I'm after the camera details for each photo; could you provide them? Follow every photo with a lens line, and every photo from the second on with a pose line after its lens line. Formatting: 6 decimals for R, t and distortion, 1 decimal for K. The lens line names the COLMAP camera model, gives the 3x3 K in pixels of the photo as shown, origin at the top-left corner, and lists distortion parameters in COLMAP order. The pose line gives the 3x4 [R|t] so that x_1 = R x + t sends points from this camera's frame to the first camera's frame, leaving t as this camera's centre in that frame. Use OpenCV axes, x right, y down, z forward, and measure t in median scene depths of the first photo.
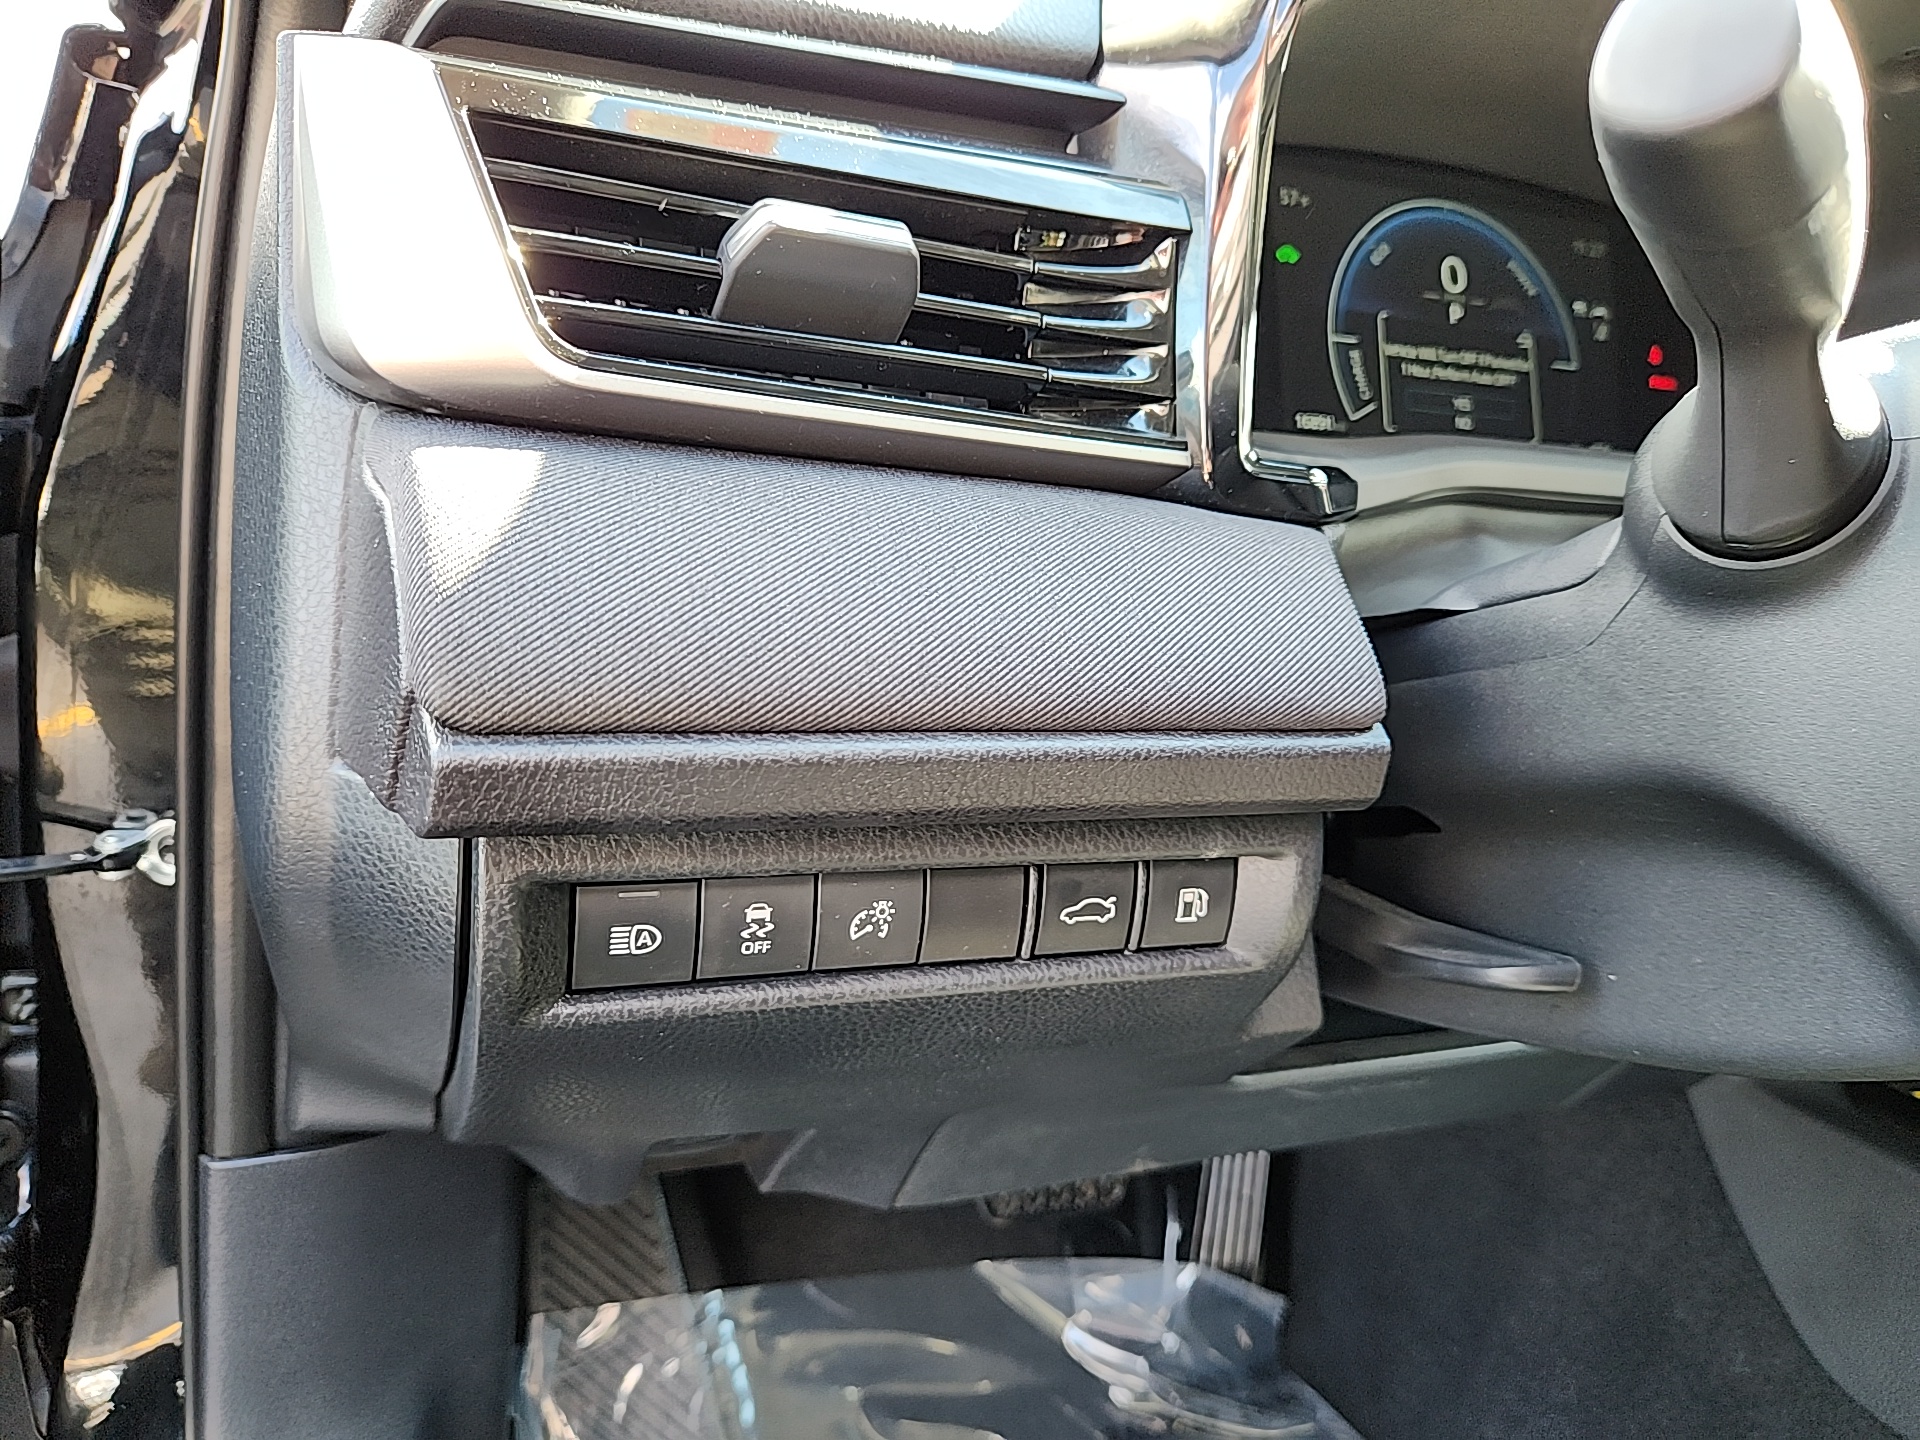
lens RADIAL K [[1304.9, 0, 1013.8], [0, 1304.9, 717.1], [0, 0, 1]] dist [0.048699, -0.040391]
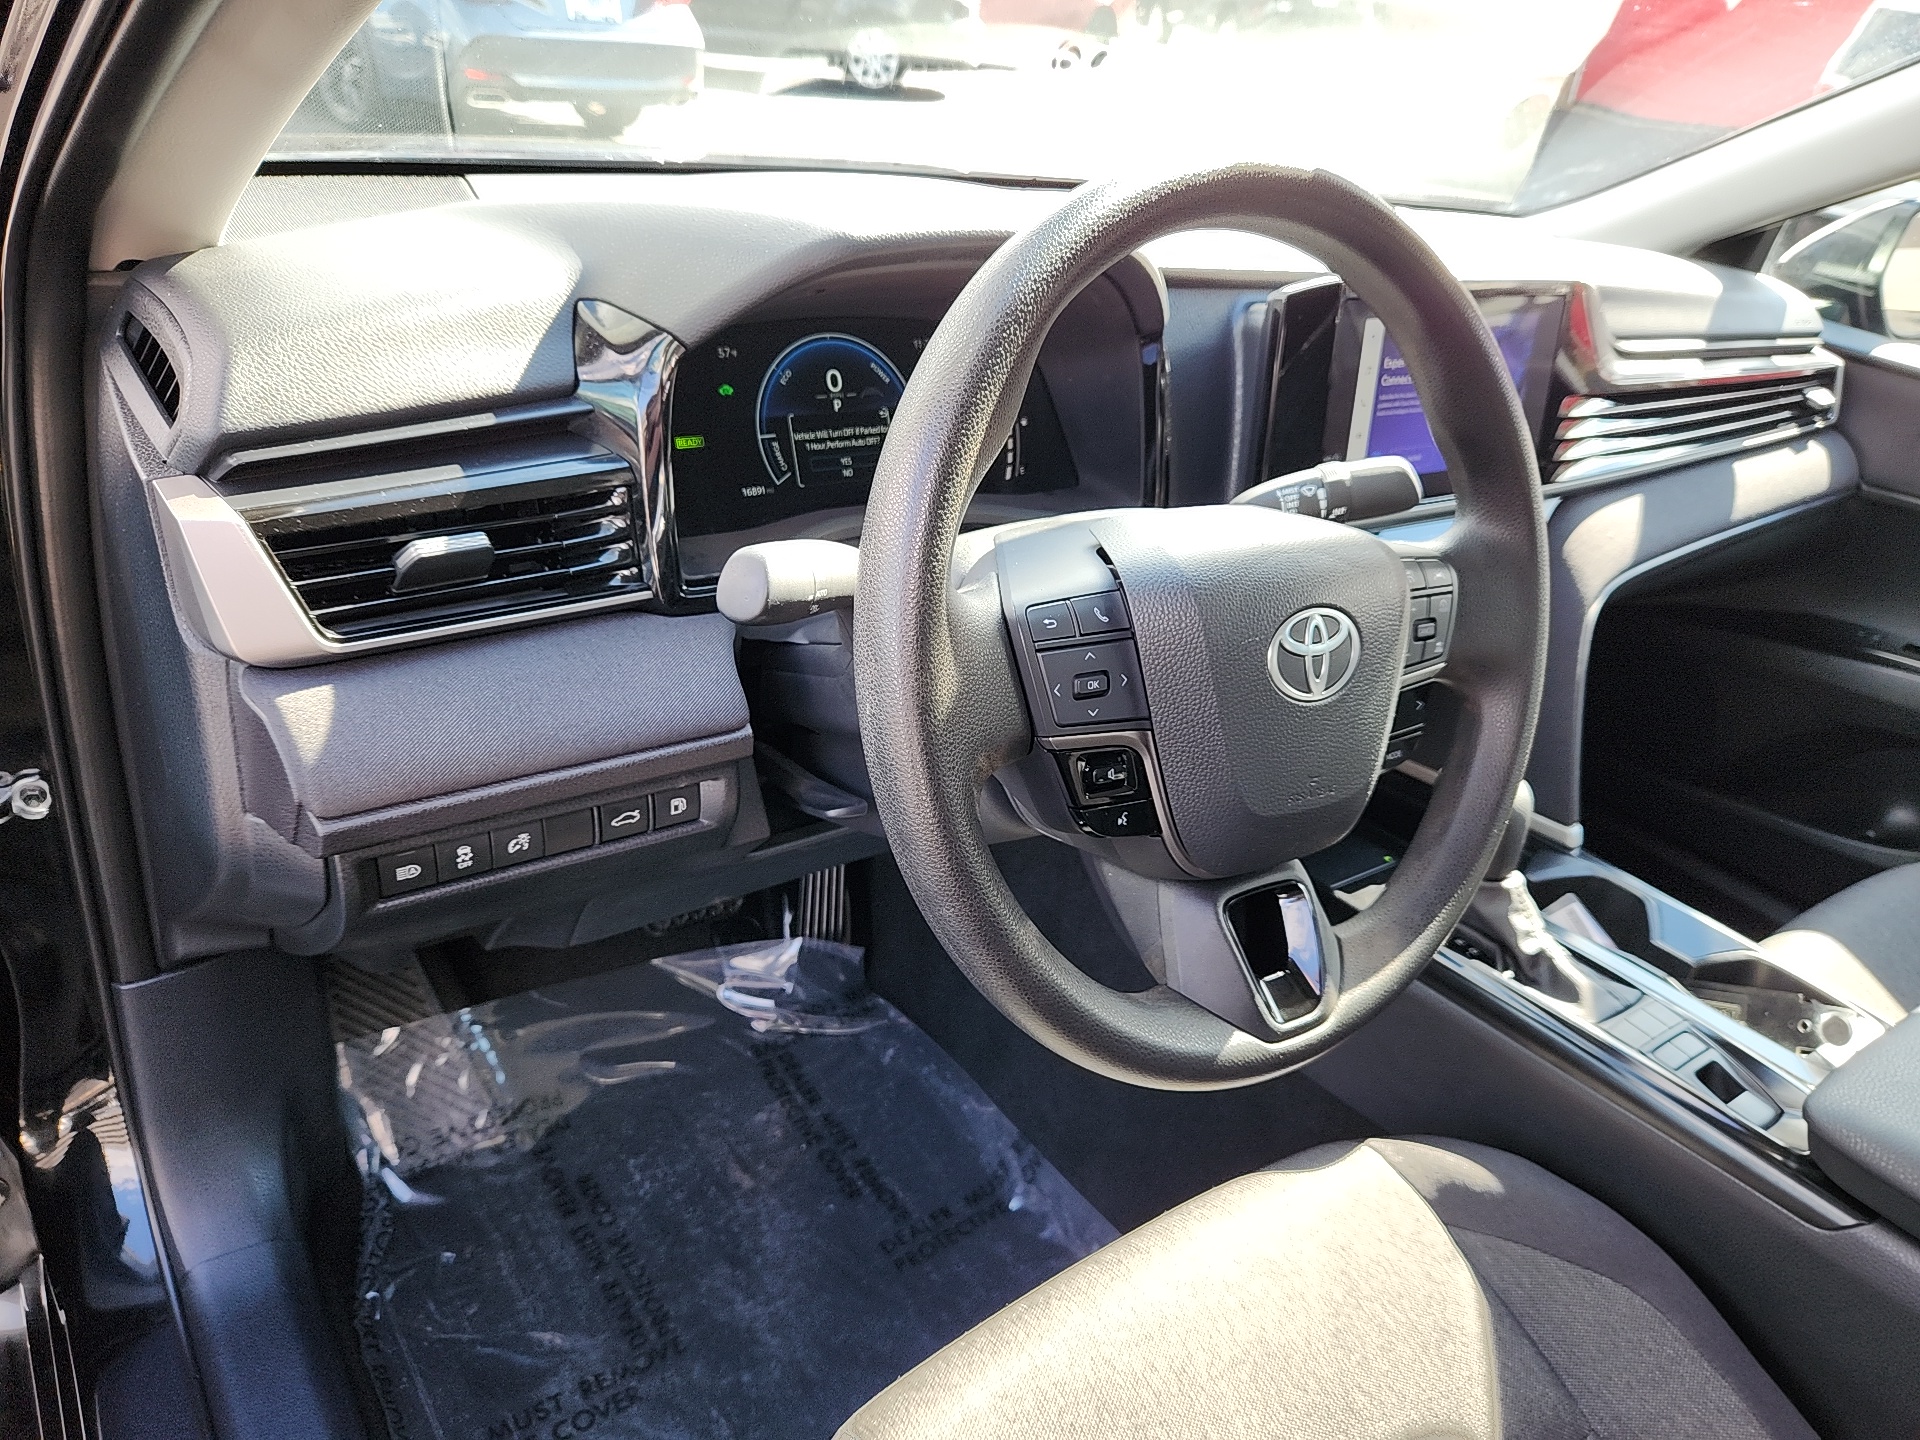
lens RADIAL K [[1278.1, 0, 975.9], [0, 1278.1, 724.3], [0, 0, 1]] dist [0.150793, -0.164157]
pose [[0.974905, -0.118168, 0.188669, 0.144092], [0.069770, 0.966978, 0.245122, -0.296758], [-0.211405, -0.225807, 0.950957, -0.689062]]
